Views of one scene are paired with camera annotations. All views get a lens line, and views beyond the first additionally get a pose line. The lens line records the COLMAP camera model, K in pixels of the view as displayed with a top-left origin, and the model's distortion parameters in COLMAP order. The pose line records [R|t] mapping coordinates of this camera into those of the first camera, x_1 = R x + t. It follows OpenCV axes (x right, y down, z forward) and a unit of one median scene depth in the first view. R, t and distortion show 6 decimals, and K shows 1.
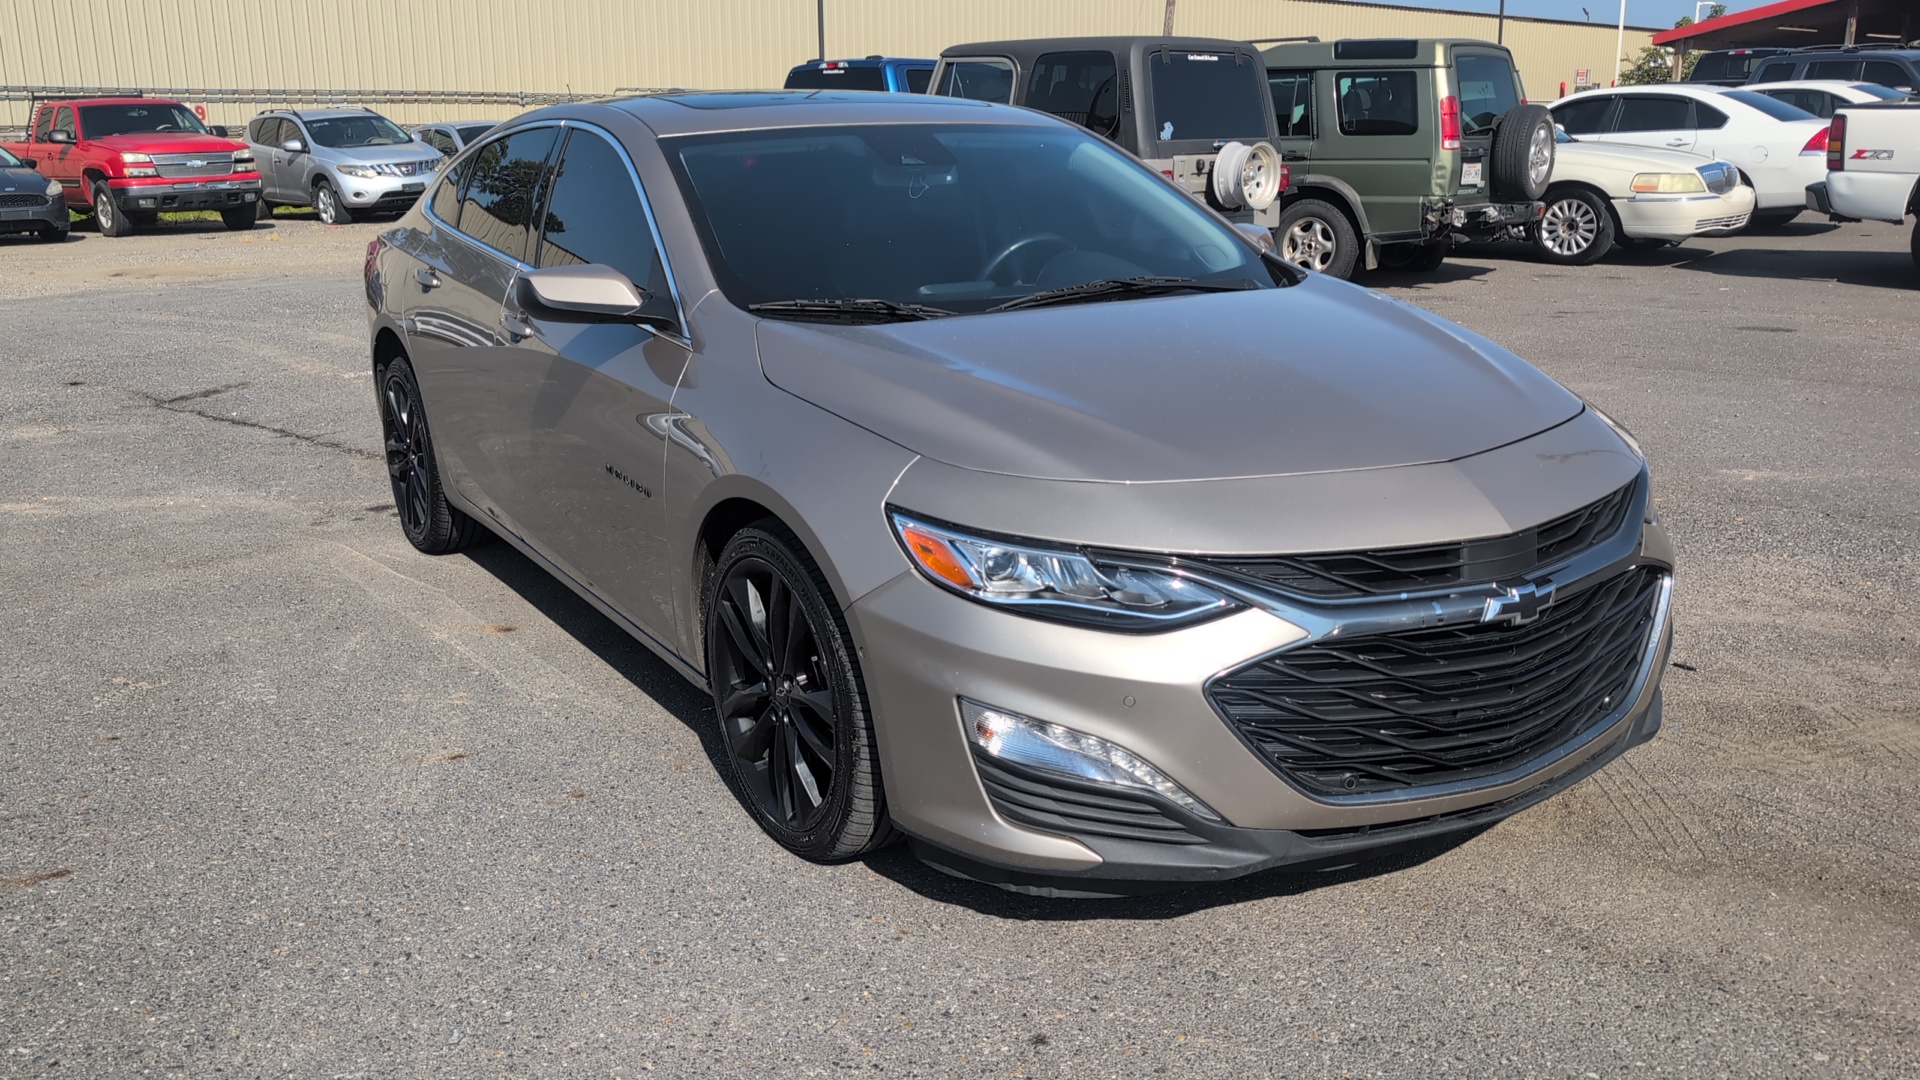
lens RADIAL K [[1557.3, 0, 965.8], [0, 1557.3, 571.0], [0, 0, 1]] dist [0.038033, 0.001410]
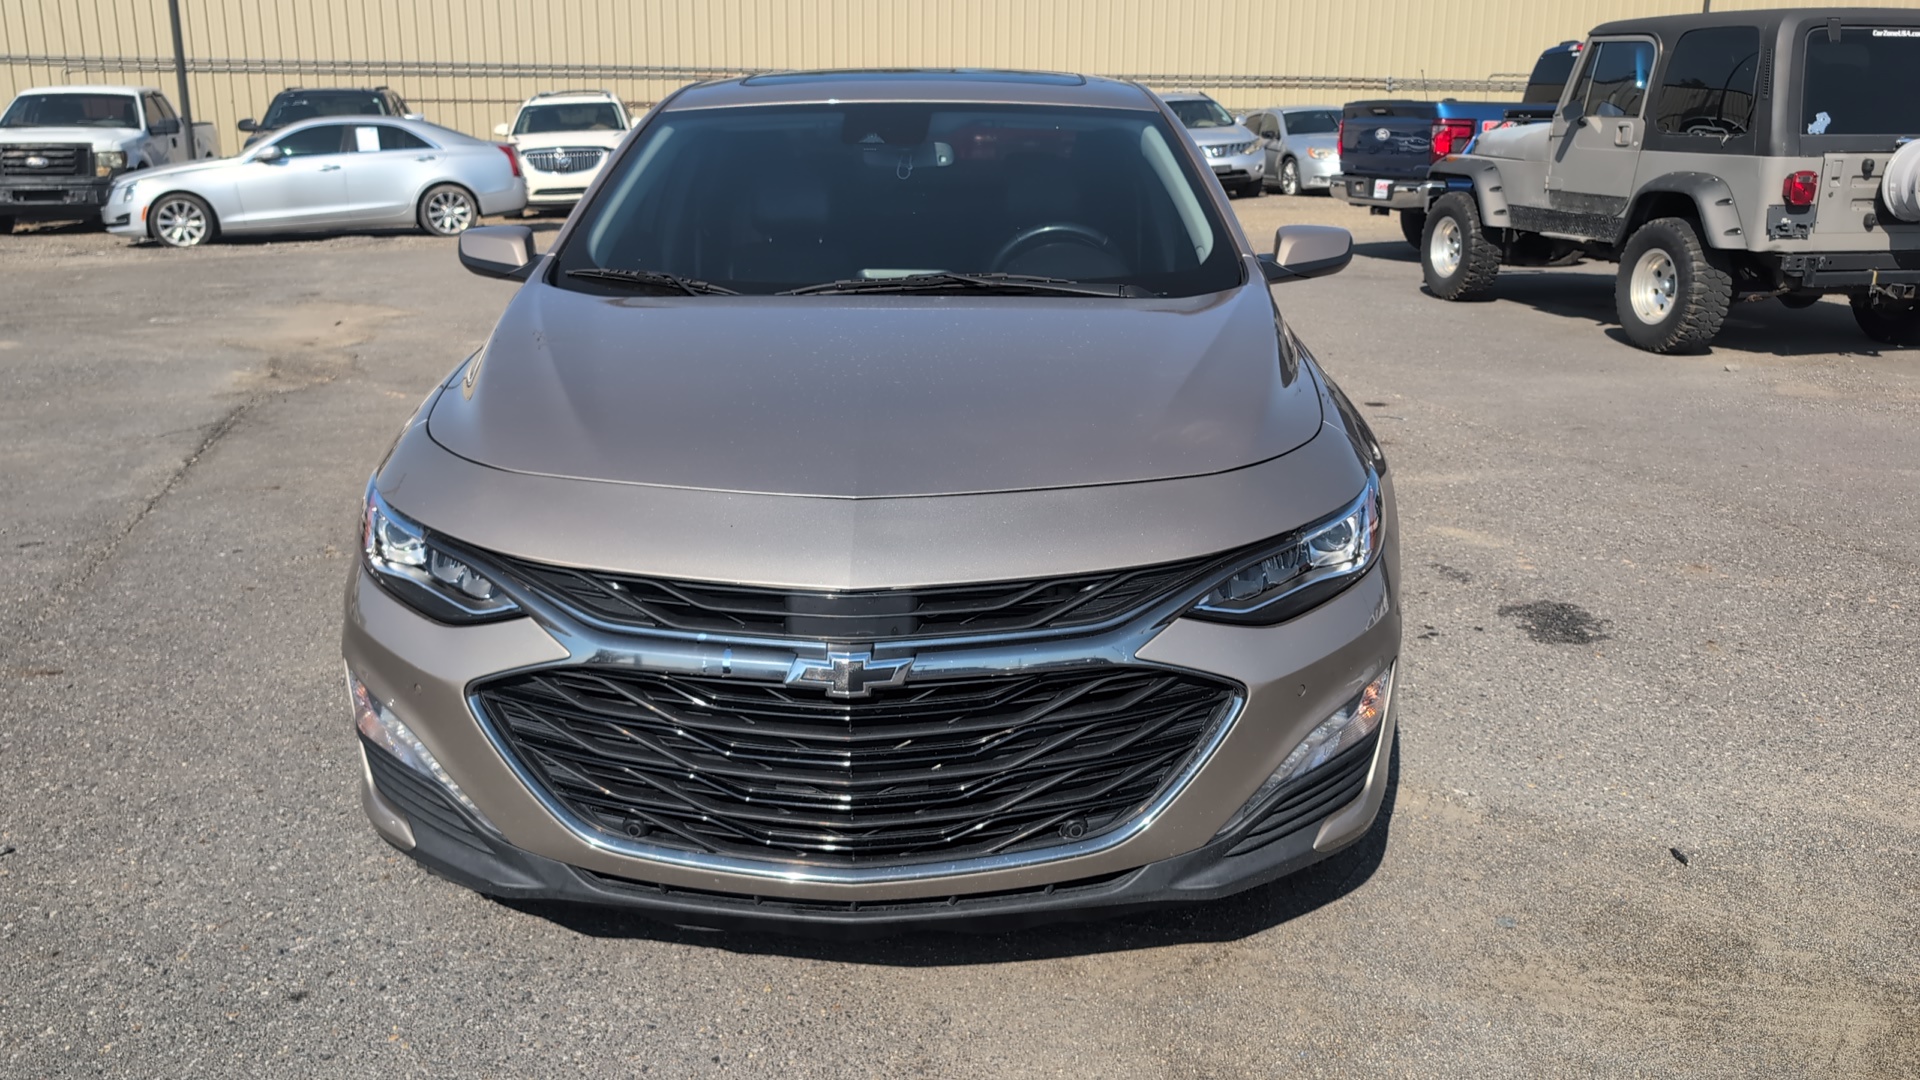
lens RADIAL K [[1606.4, 0, 972.1], [0, 1606.4, 535.3], [0, 0, 1]] dist [0.005358, 0.003498]
pose [[0.844144, 0.148743, -0.515070, 0.218991], [-0.158142, 0.987077, 0.025872, -0.022422], [0.512262, 0.059615, 0.856758, 0.071461]]
